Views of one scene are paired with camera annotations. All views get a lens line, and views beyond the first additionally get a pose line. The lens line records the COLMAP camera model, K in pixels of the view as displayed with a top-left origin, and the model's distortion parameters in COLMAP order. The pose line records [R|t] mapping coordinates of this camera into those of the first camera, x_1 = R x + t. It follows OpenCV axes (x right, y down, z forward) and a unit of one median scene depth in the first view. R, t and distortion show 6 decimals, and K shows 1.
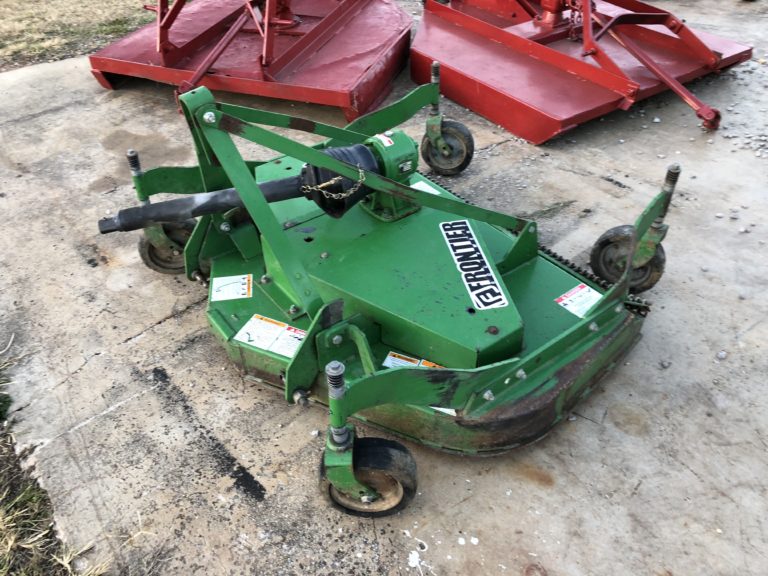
lens RADIAL K [[623.4, 0, 373.8], [0, 623.4, 271.7], [0, 0, 1]] dist [0.046686, -0.041260]
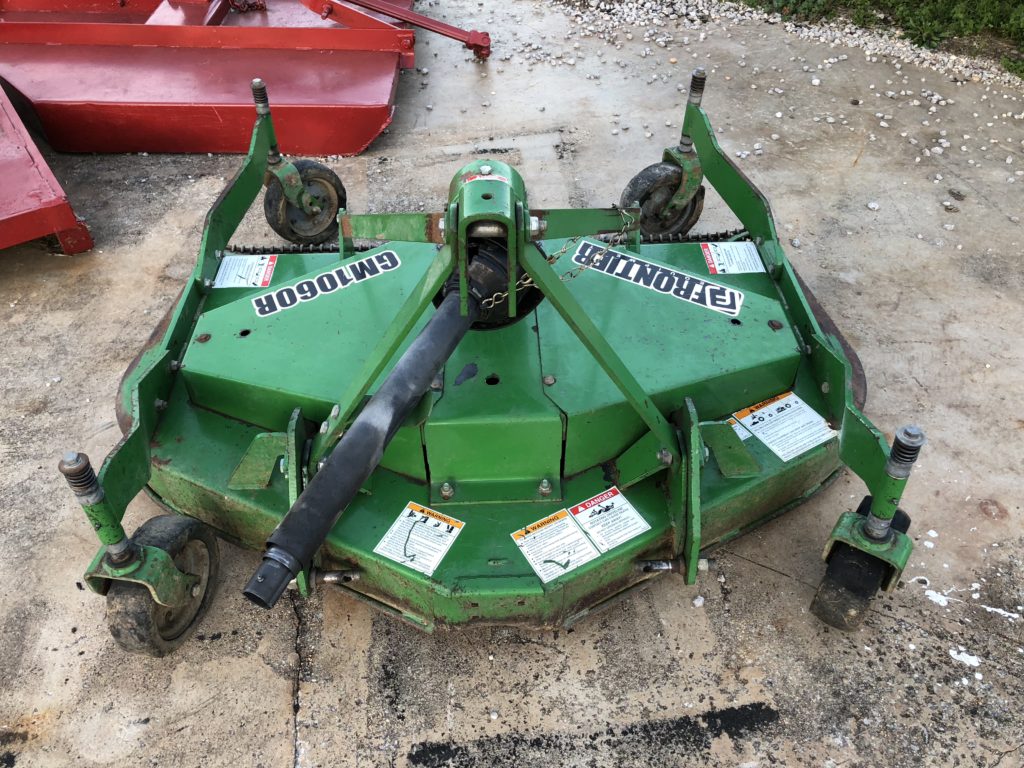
lens RADIAL K [[831.2, 0, 505.5], [0, 831.2, 376.6], [0, 0, 1]] dist [0.046686, -0.041260]
pose [[0.571087, -0.545412, 0.613502, -0.610429], [0.511387, 0.821001, 0.253850, -0.261488], [-0.642139, 0.168767, 0.747781, 0.417347]]
